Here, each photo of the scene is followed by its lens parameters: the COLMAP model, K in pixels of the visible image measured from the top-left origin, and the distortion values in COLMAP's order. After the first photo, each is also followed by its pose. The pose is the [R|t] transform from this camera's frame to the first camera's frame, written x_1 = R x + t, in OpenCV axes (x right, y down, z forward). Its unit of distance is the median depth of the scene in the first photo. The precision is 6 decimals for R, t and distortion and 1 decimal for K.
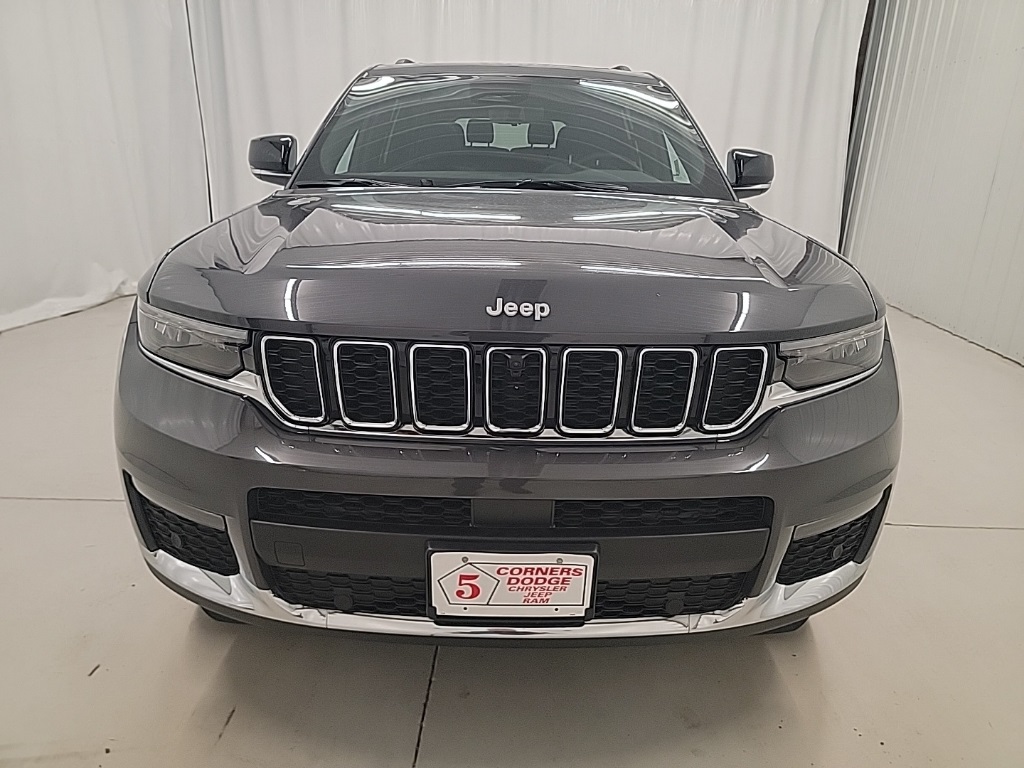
lens RADIAL K [[700.4, 0, 516.4], [0, 700.4, 385.2], [0, 0, 1]] dist [0.060439, -0.003203]
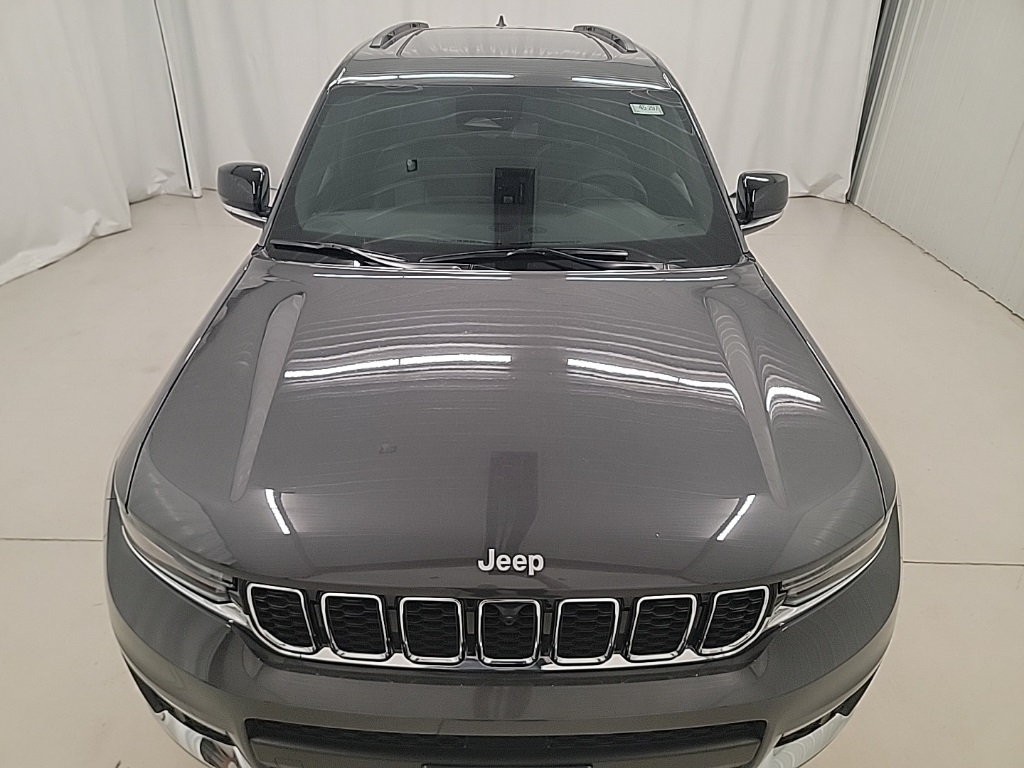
lens RADIAL K [[711.1, 0, 509.4], [0, 711.1, 378.7], [0, 0, 1]] dist [0.039561, -0.002352]
pose [[0.999901, -0.013287, -0.004636, 0.007744], [0.013899, 0.984063, 0.177277, -0.507830], [0.002207, -0.177324, 0.984150, 0.080598]]
